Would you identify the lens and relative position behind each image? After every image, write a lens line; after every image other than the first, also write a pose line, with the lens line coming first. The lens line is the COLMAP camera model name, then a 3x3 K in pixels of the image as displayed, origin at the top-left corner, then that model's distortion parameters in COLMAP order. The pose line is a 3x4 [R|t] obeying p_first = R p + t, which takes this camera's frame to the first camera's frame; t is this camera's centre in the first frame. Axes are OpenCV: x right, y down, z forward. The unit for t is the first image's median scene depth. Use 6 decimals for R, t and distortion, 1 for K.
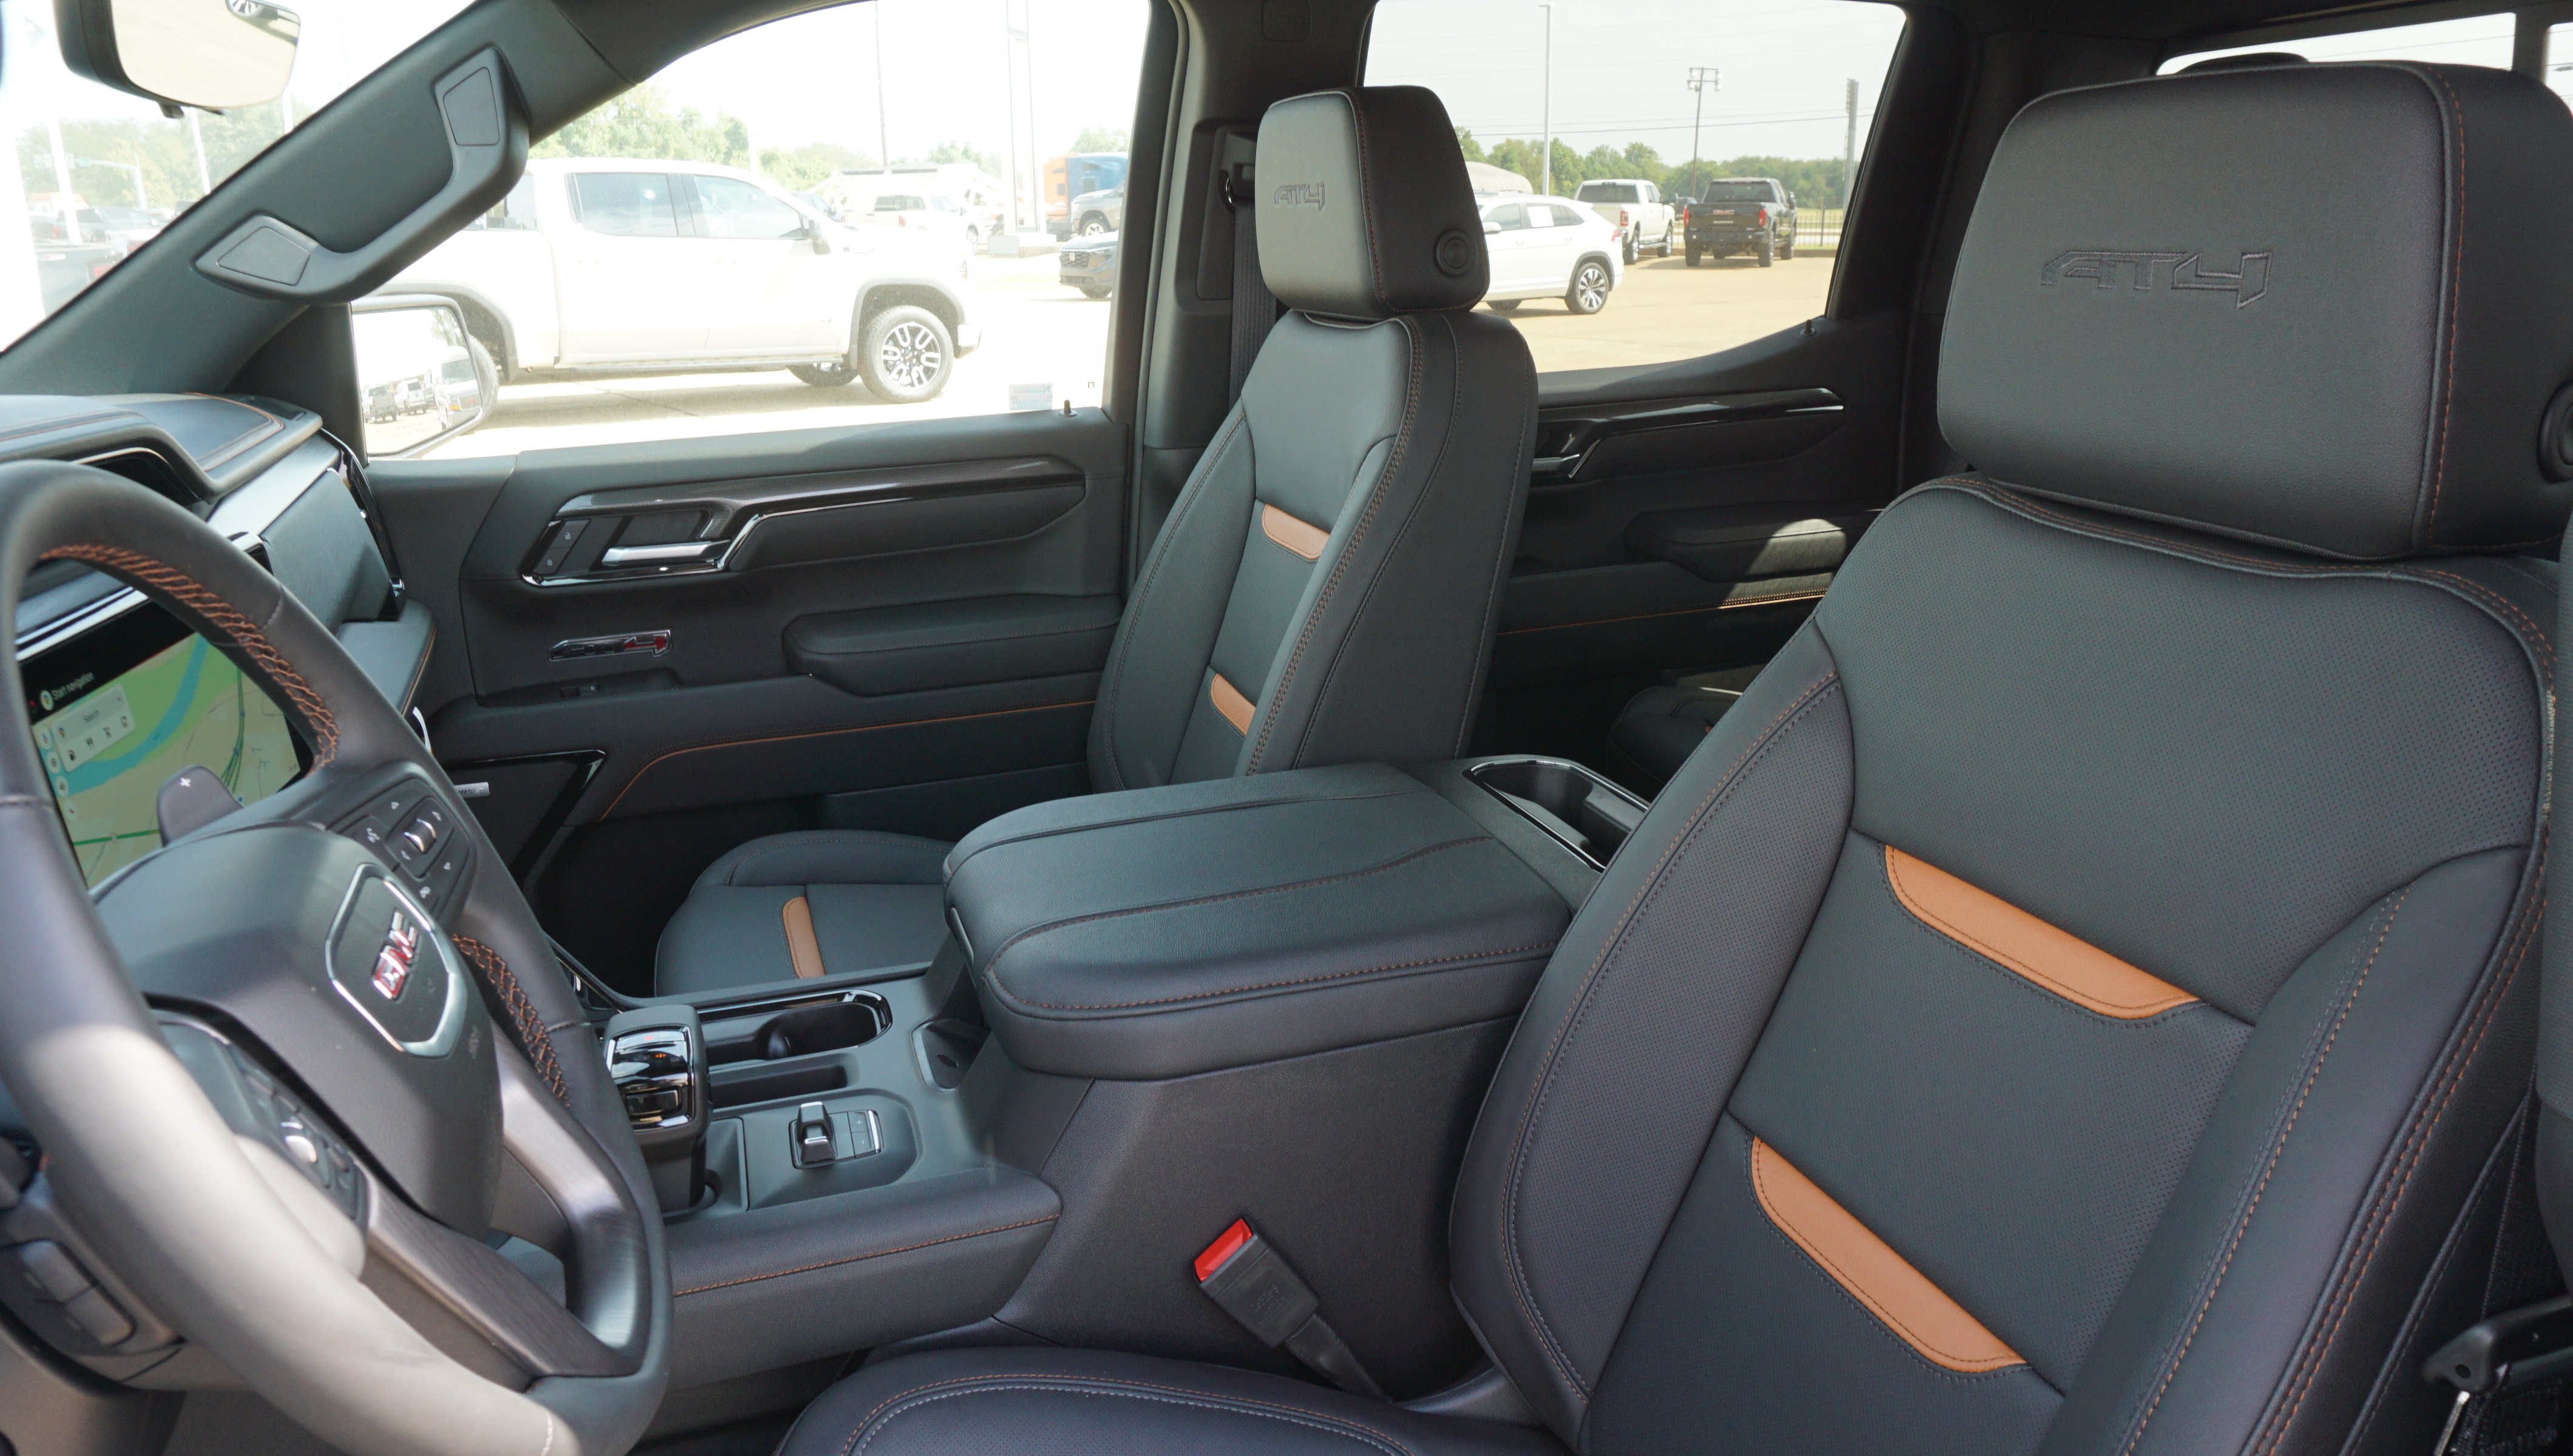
lens RADIAL K [[1722.4, 0, 1280.7], [0, 1722.4, 735.5], [0, 0, 1]] dist [-0.037158, 0.030735]
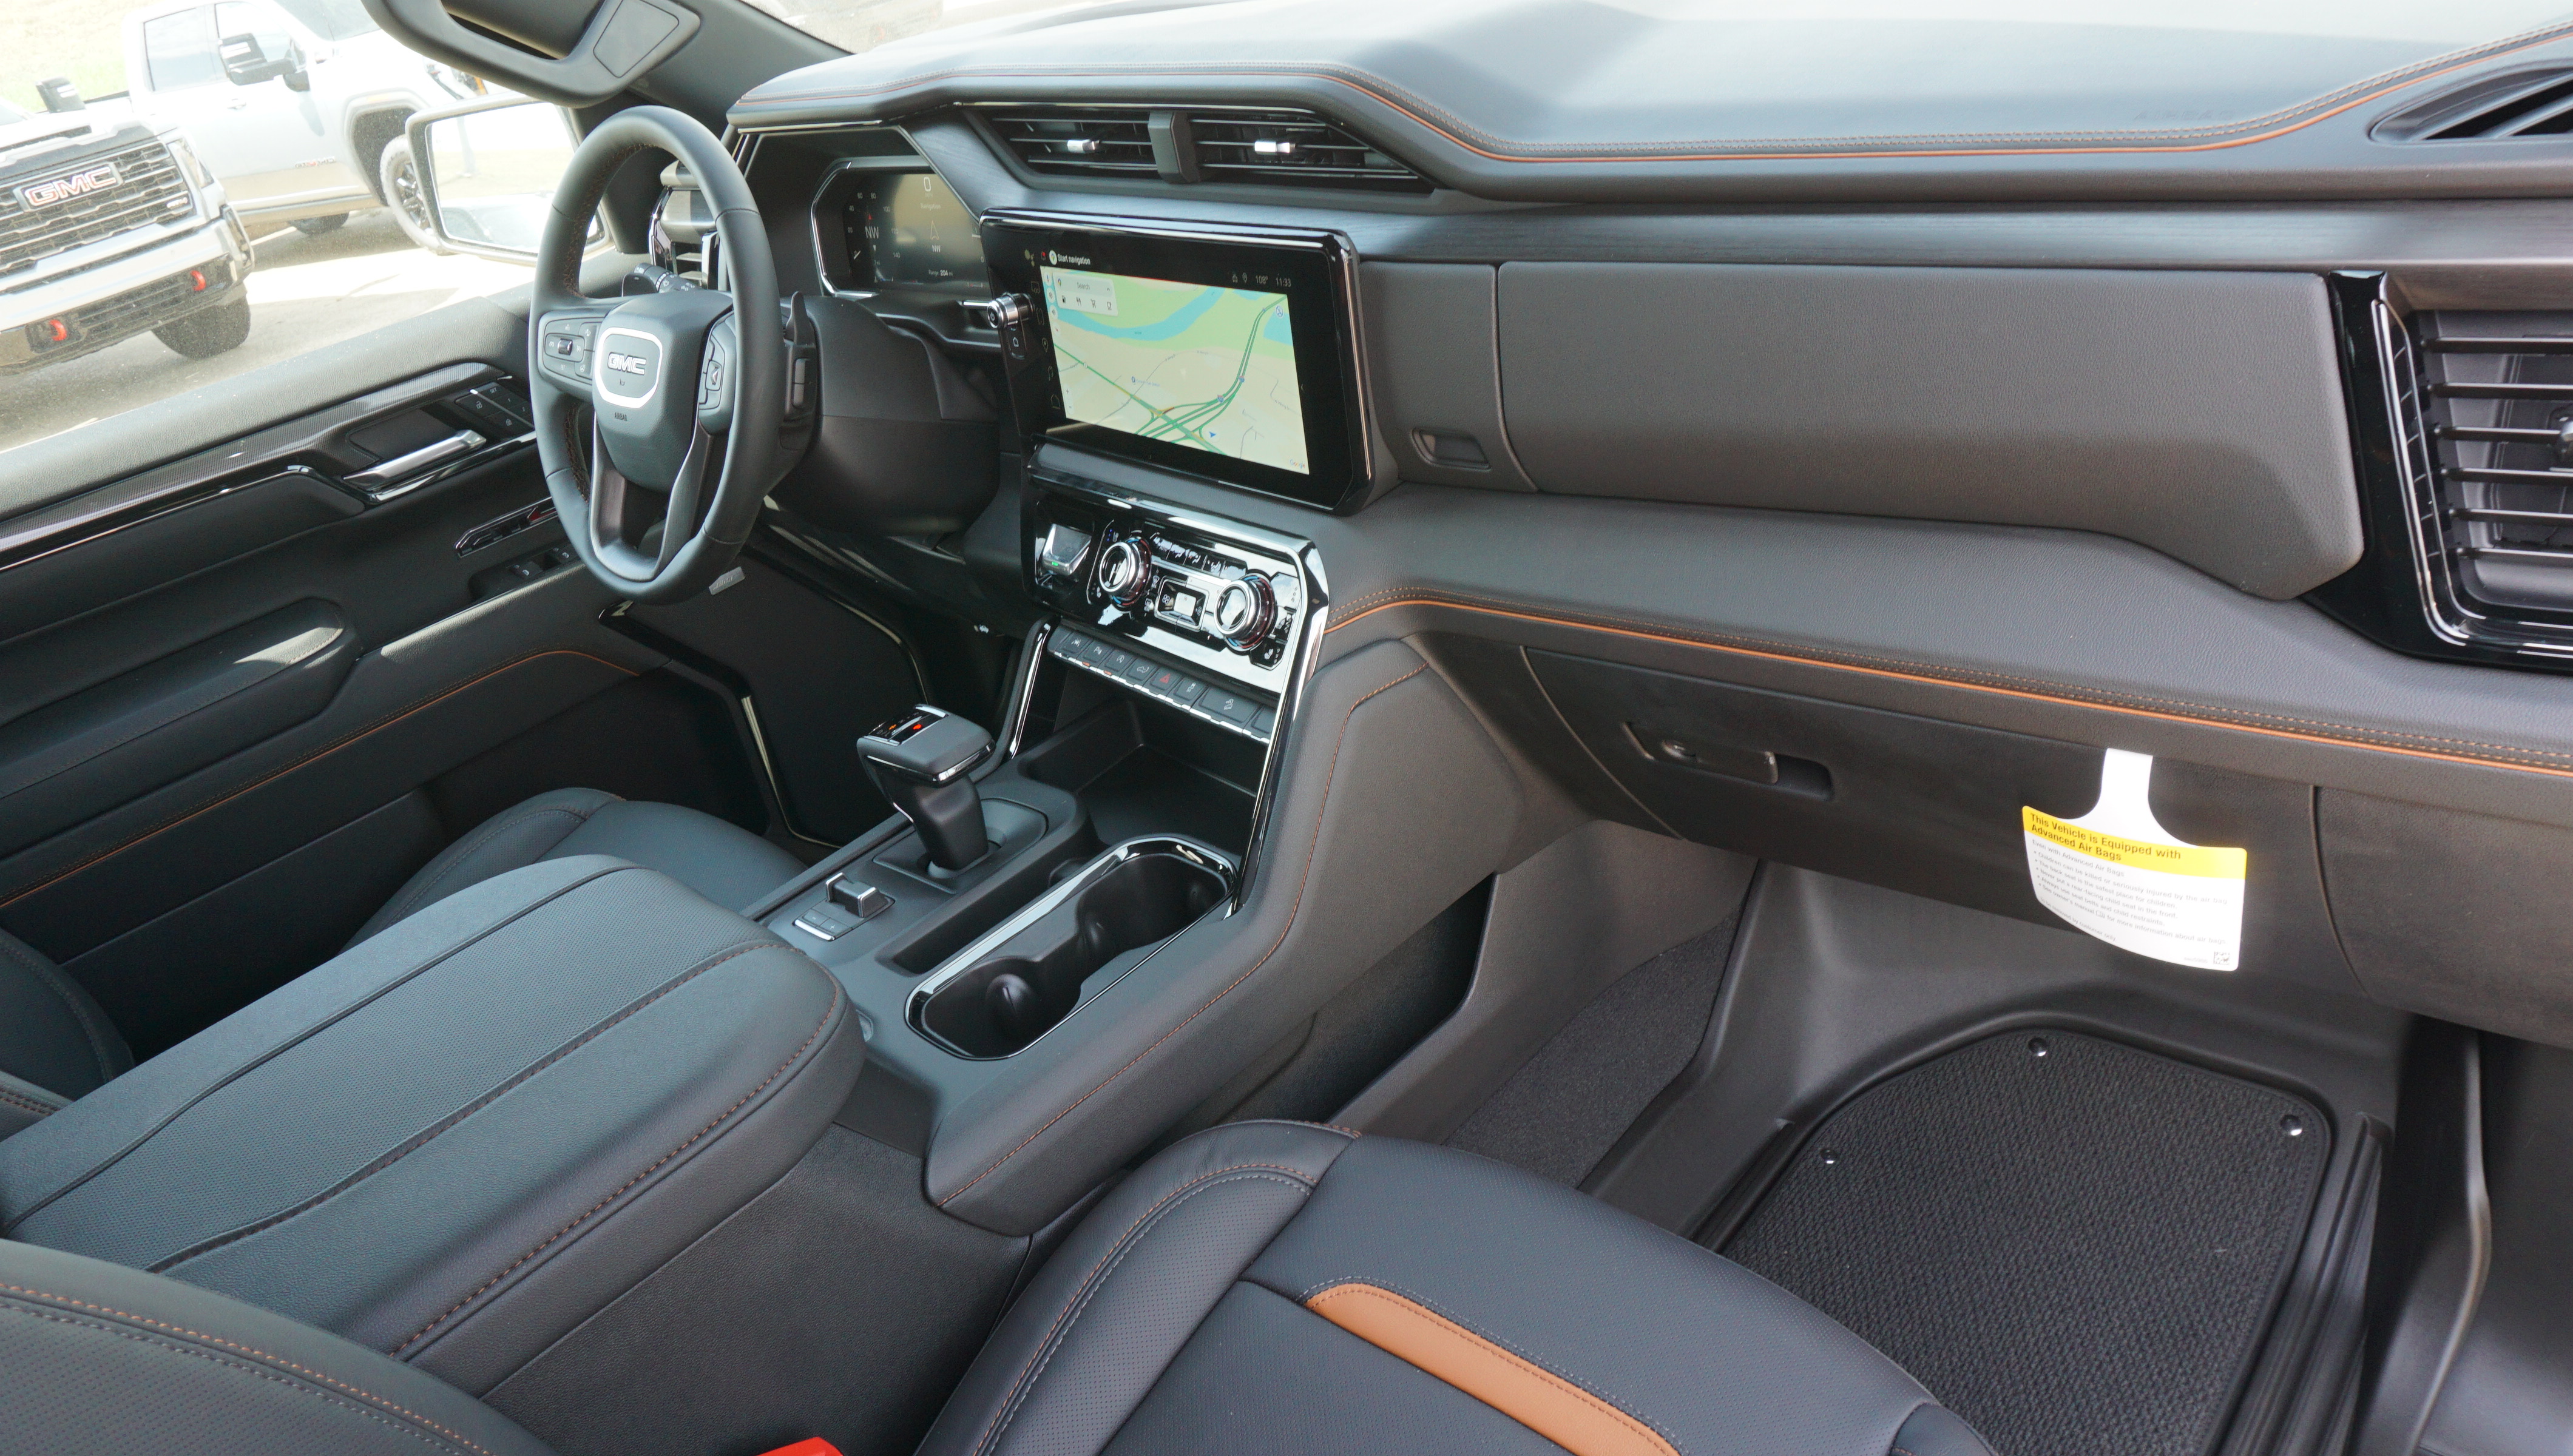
lens RADIAL K [[1722.4, 0, 1293.8], [0, 1722.4, 709.4], [0, 0, 1]] dist [-0.037158, 0.030735]
pose [[-0.854849, 0.396889, -0.334235, -0.111958], [0.065832, 0.721904, 0.688854, -0.342409], [0.514685, 0.566863, -0.643247, 1.041633]]
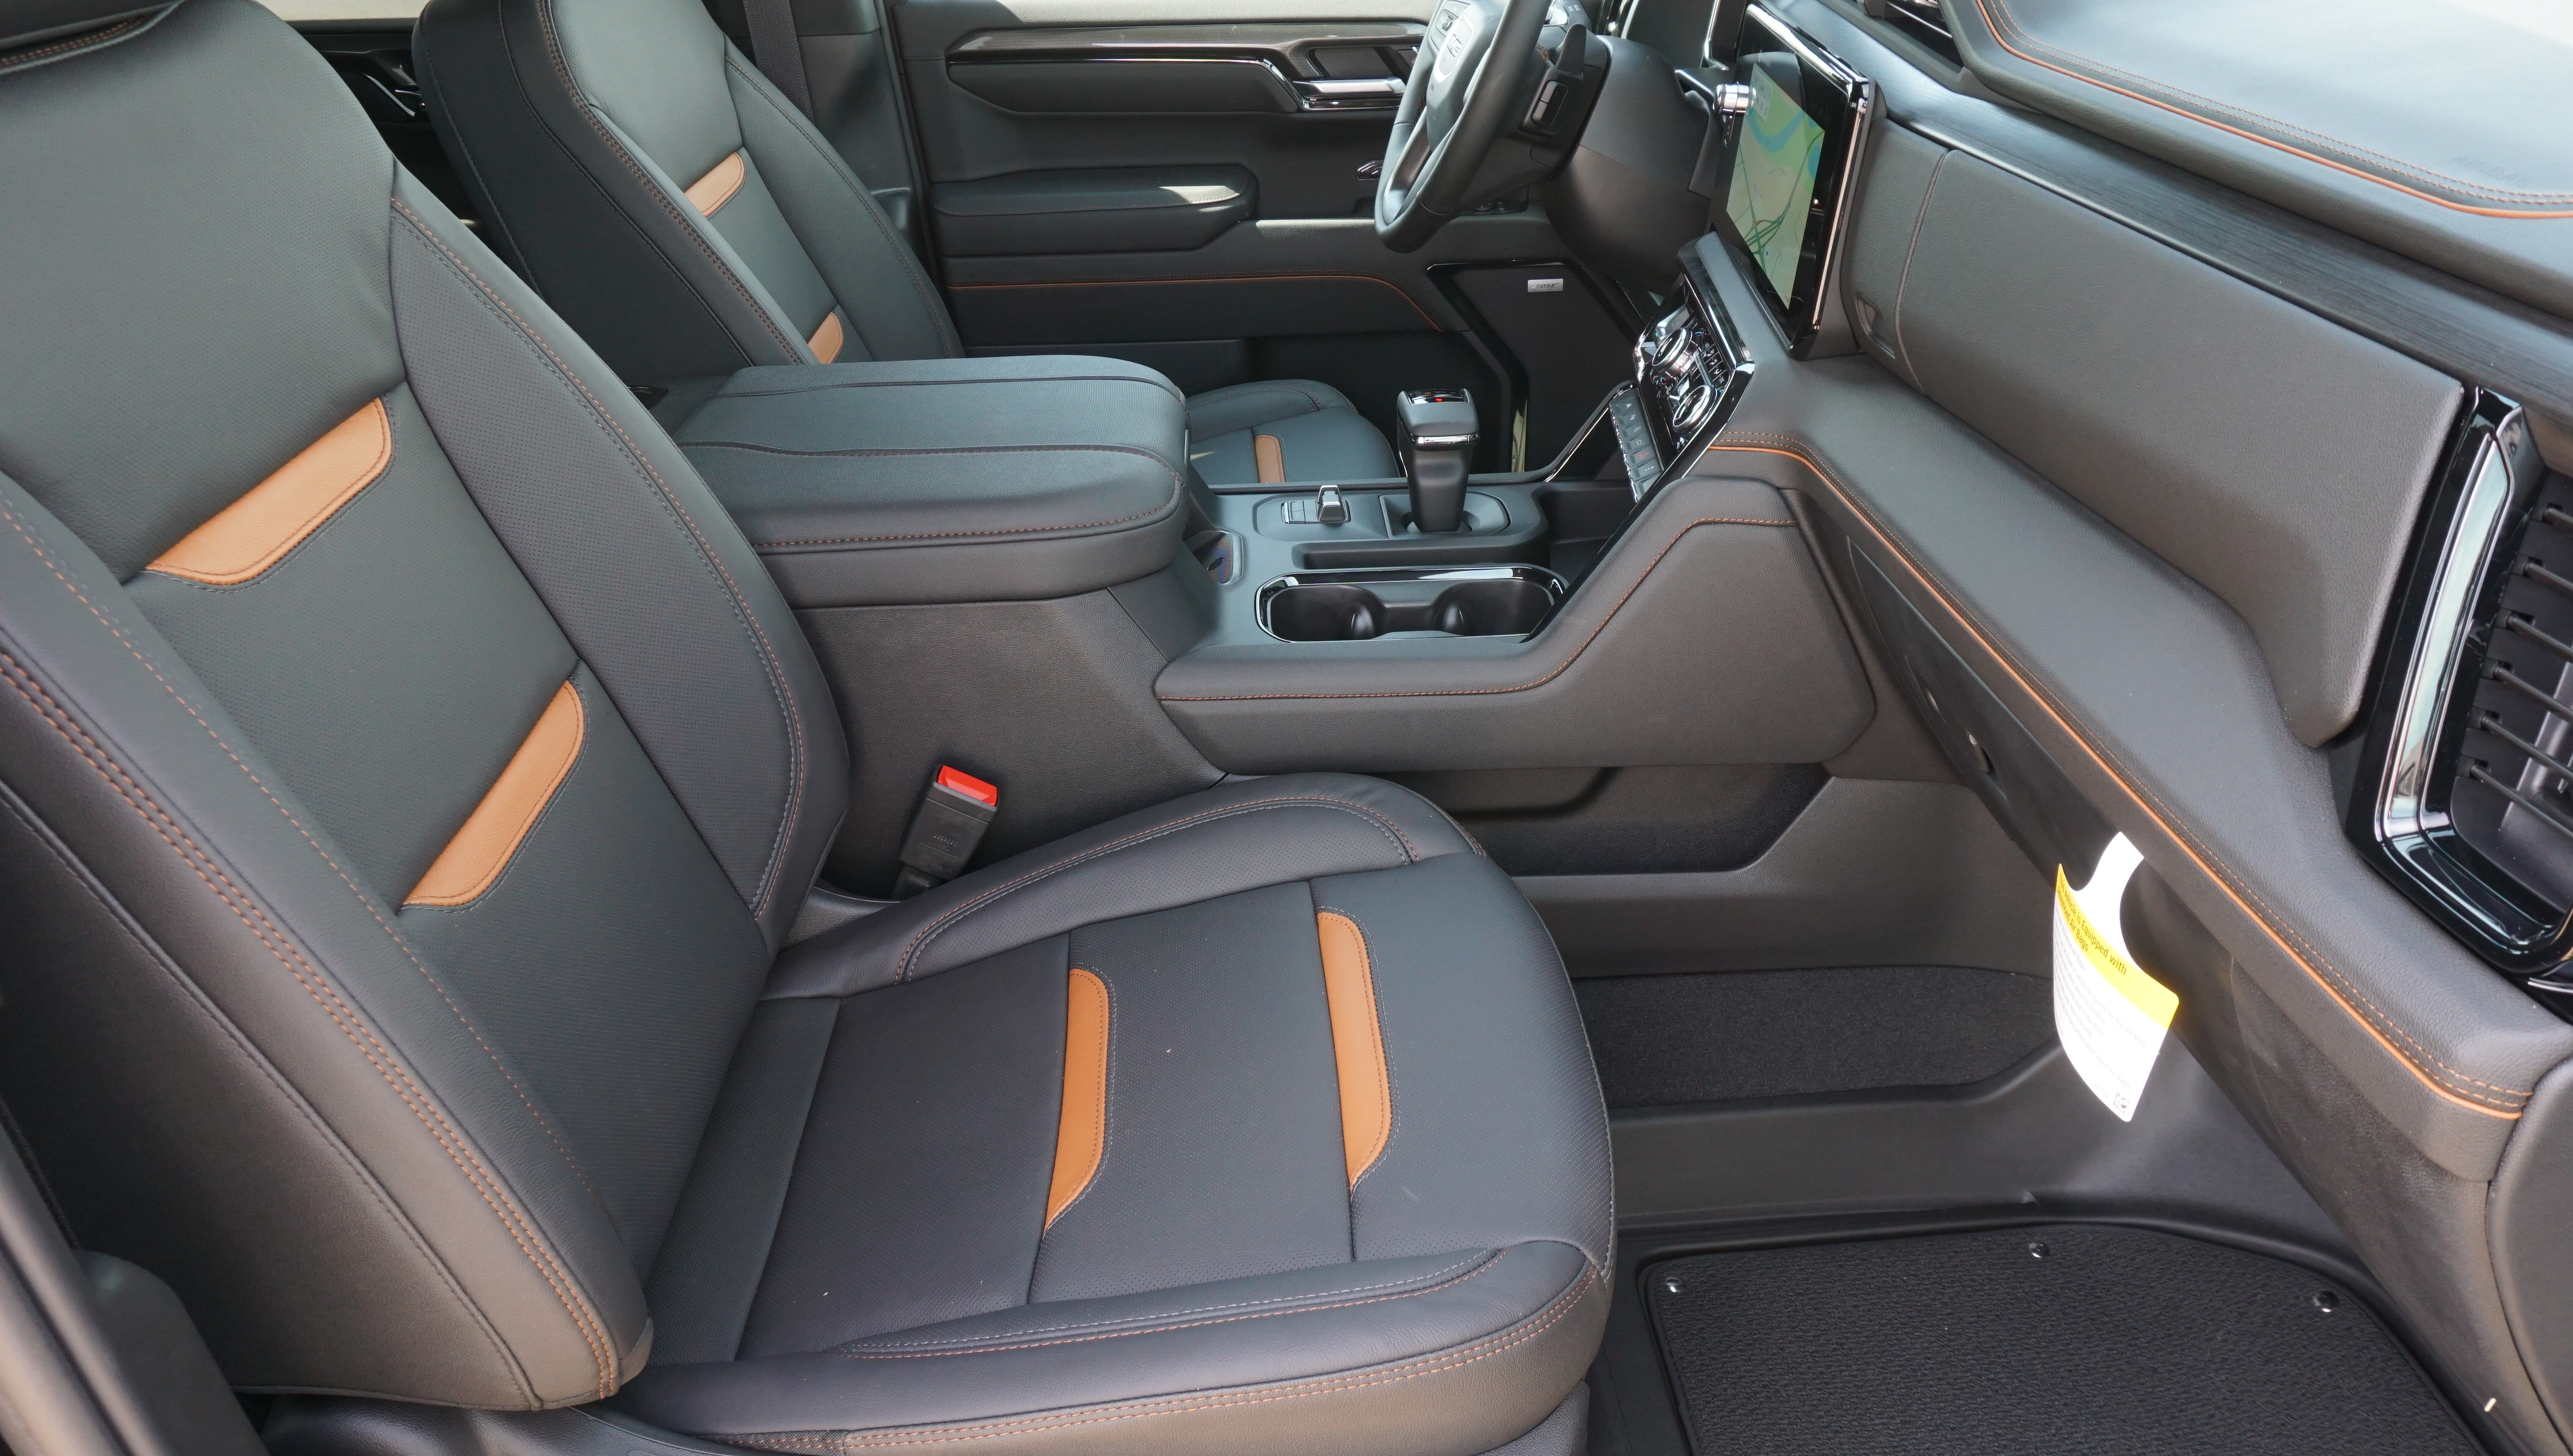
lens RADIAL K [[1722.4, 0, 1287.6], [0, 1722.4, 716.0], [0, 0, 1]] dist [-0.037158, 0.030735]
pose [[-0.955983, -0.091578, 0.278764, -0.361213], [0.136109, 0.703246, 0.697796, -0.339545], [-0.259942, 0.705023, -0.659827, 1.167059]]
